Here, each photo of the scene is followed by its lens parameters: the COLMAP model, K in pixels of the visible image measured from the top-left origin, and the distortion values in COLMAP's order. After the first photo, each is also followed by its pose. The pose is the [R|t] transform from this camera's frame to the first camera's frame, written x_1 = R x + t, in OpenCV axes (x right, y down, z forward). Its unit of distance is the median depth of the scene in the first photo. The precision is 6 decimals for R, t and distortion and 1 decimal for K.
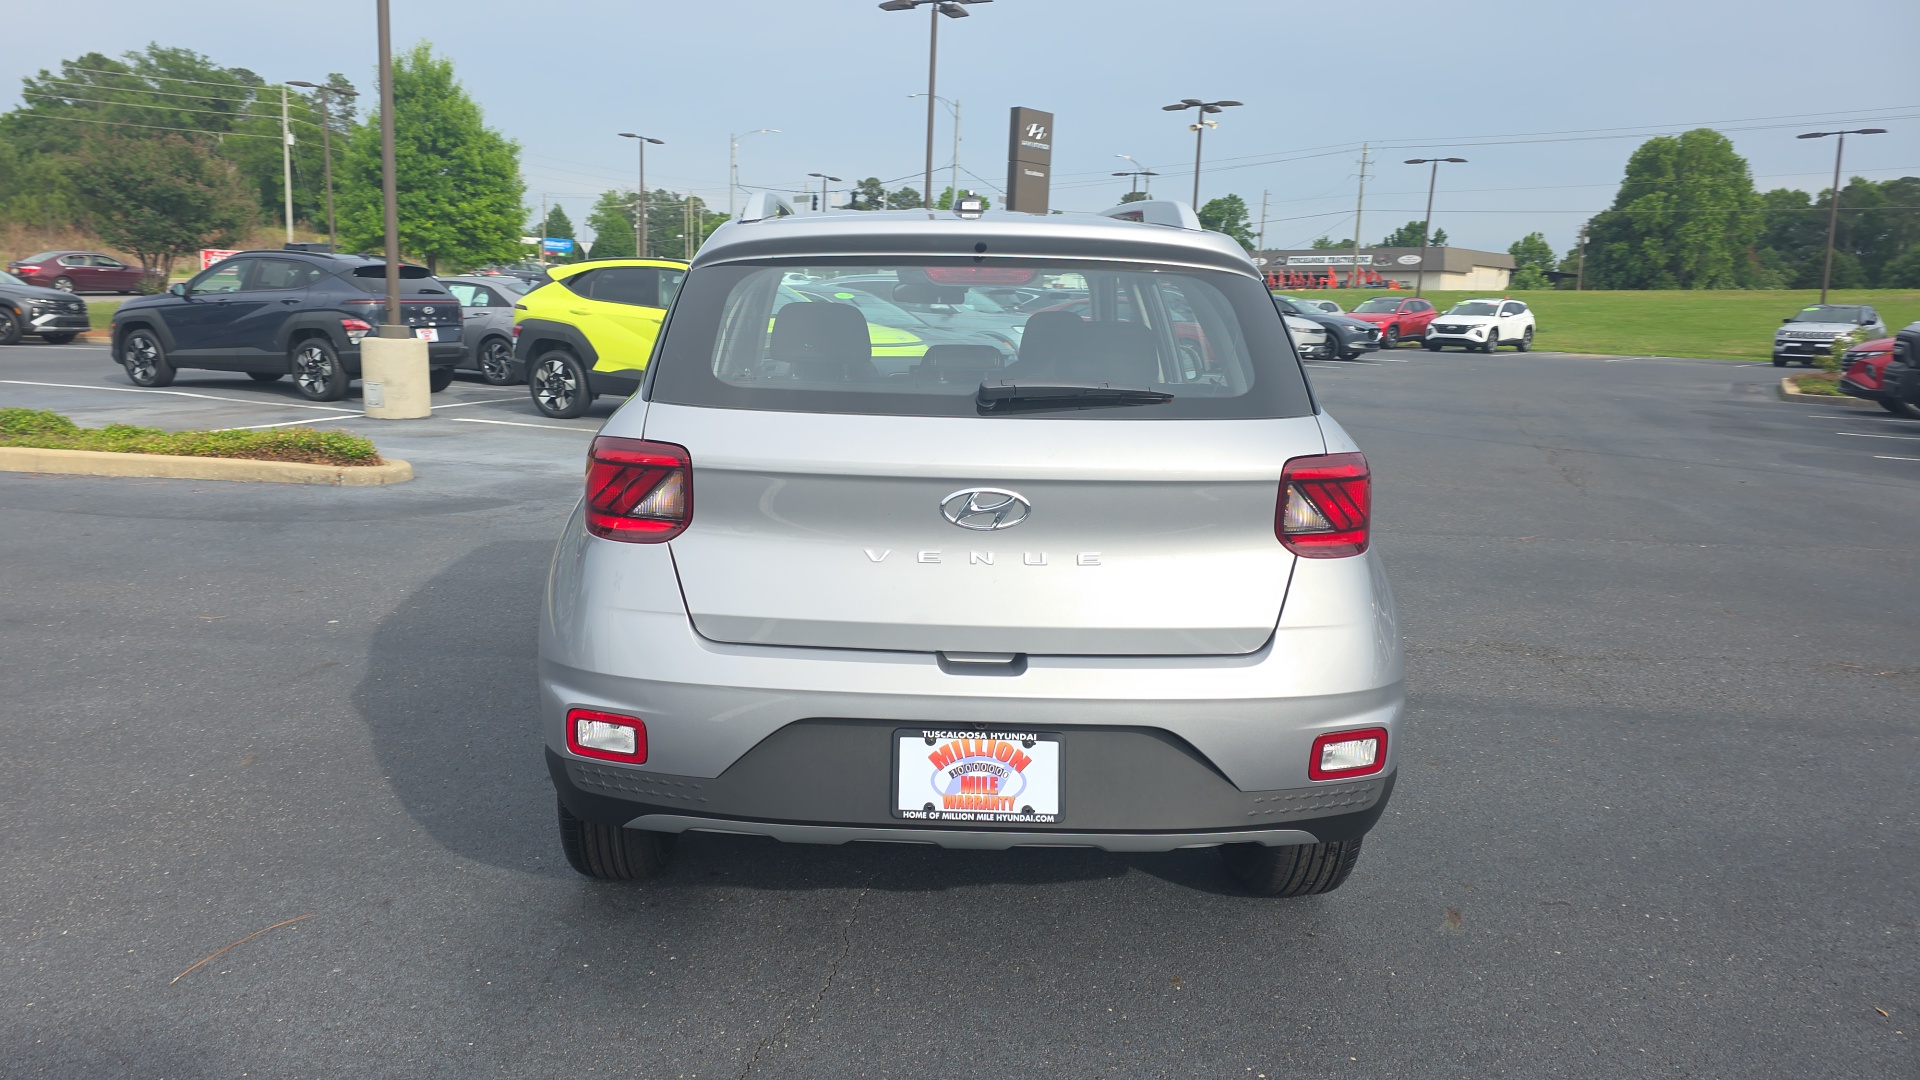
lens RADIAL K [[1343.7, 0, 855.4], [0, 1343.7, 540.1], [0, 0, 1]] dist [0.068005, -0.067171]
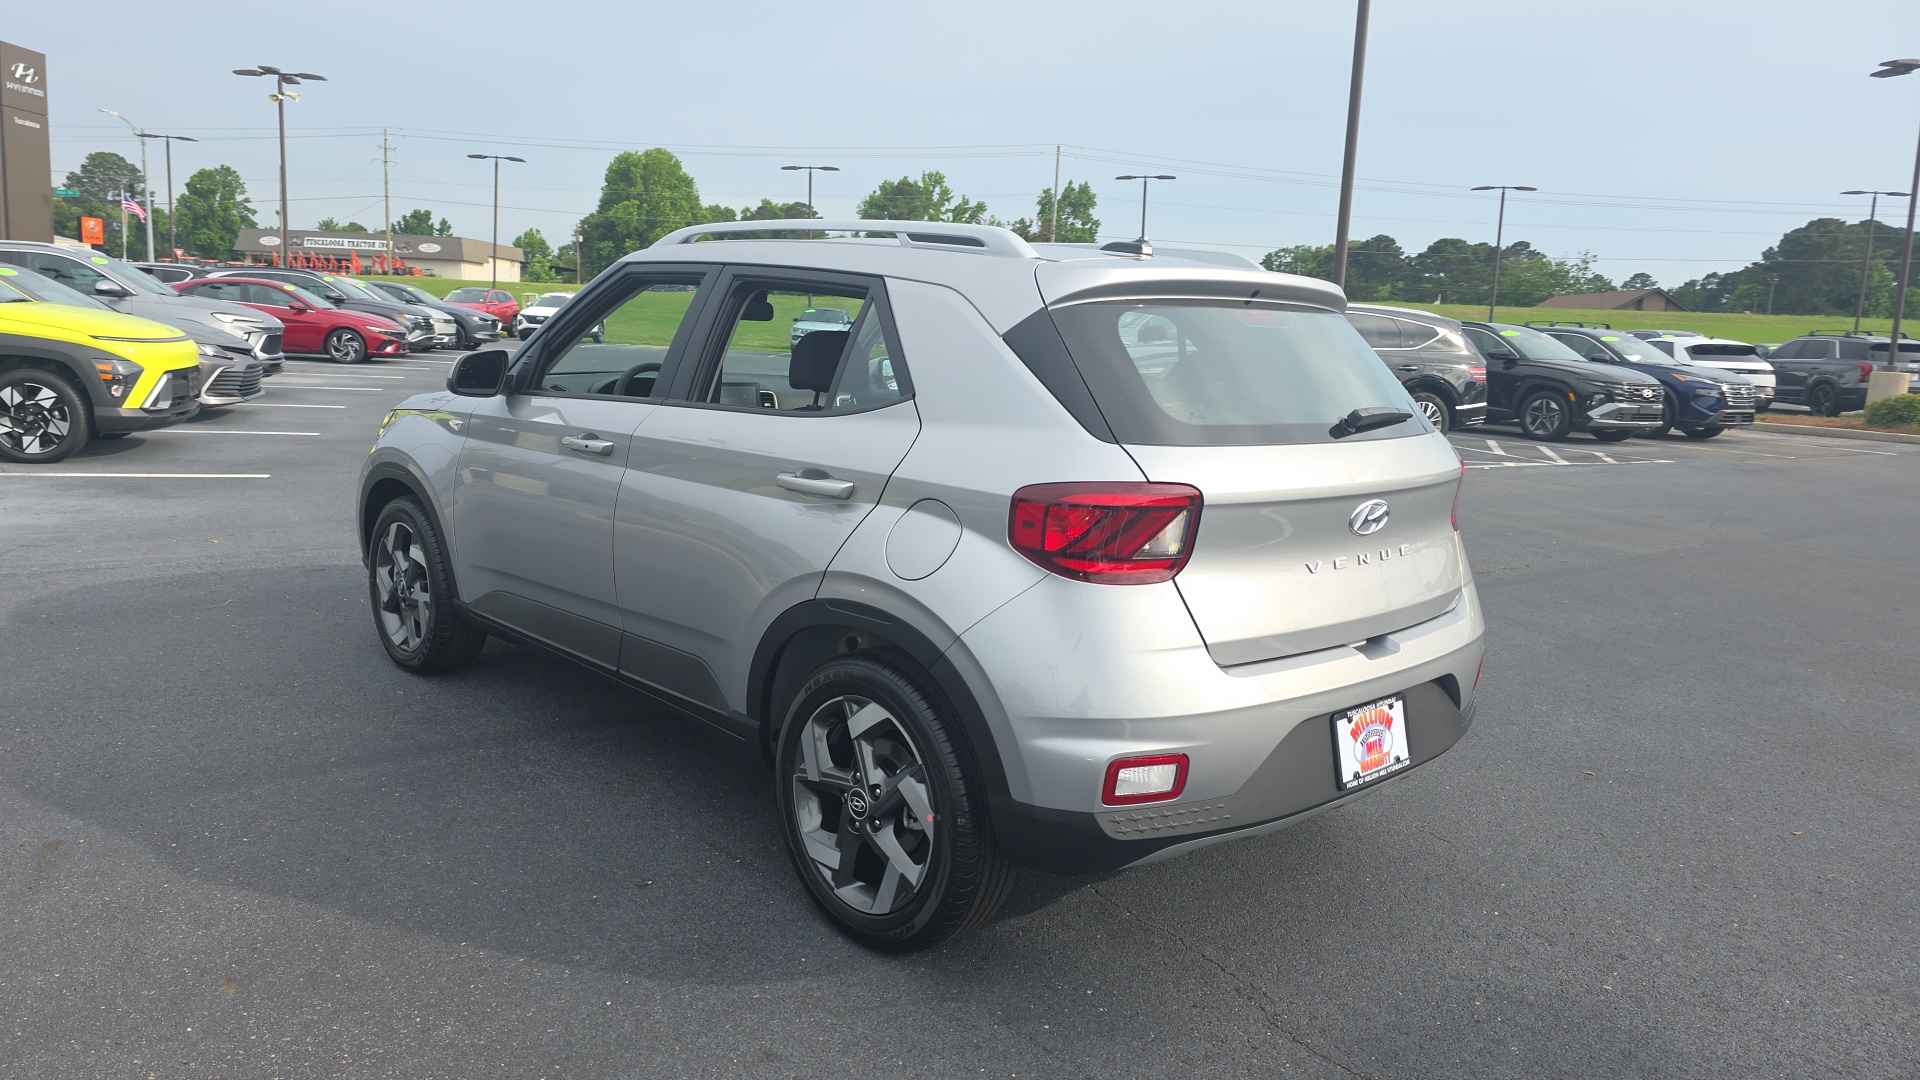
lens RADIAL K [[1329.6, 0, 917.2], [0, 1329.6, 553.6], [0, 0, 1]] dist [0.056206, -0.055420]
pose [[0.724207, -0.111769, 0.680464, -0.080369], [0.095861, 0.993514, 0.061165, -0.008254], [-0.682887, 0.020934, 0.730224, 0.032479]]
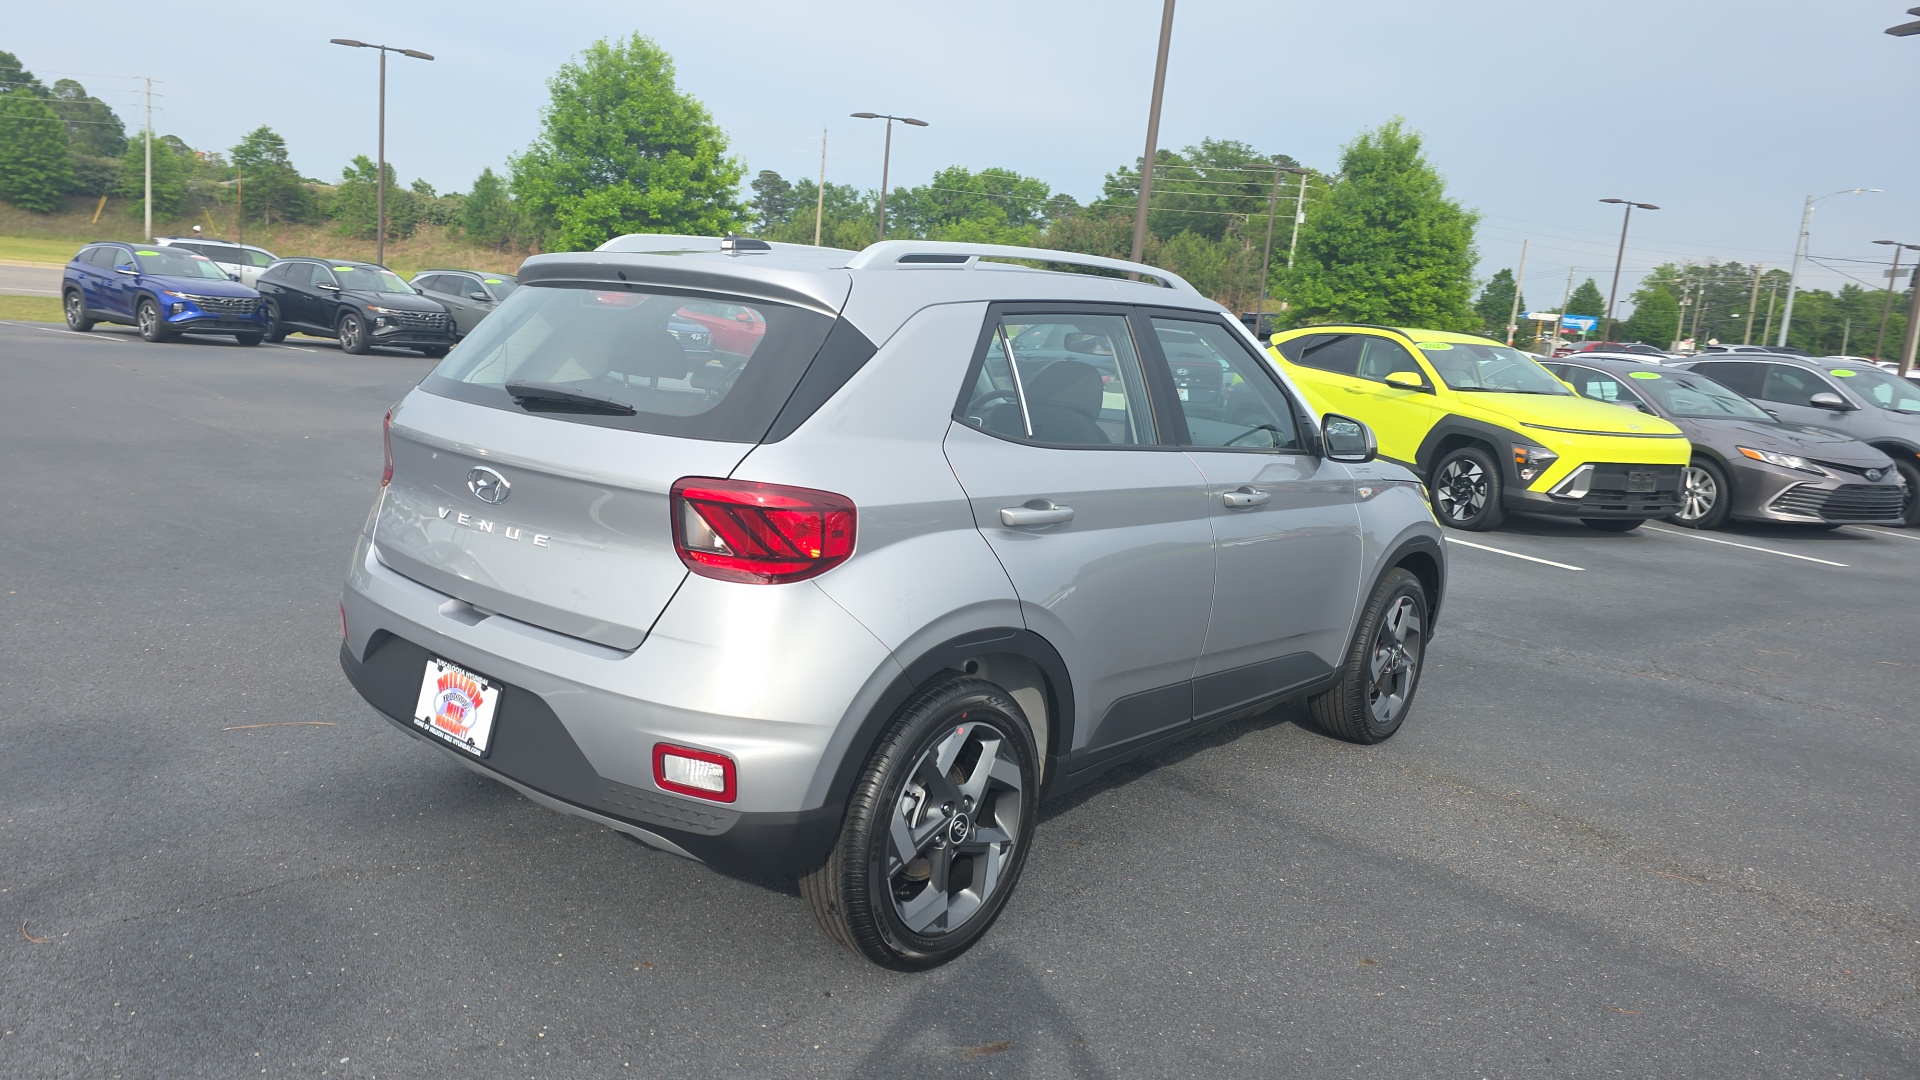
lens RADIAL K [[1310.9, 0, 821.4], [0, 1310.9, 539.0], [0, 0, 1]] dist [0.052929, -0.044431]
pose [[0.726535, 0.144253, -0.671817, 0.088452], [-0.176942, 0.984019, 0.019936, -0.004149], [0.663956, 0.104389, 0.740449, 0.026682]]
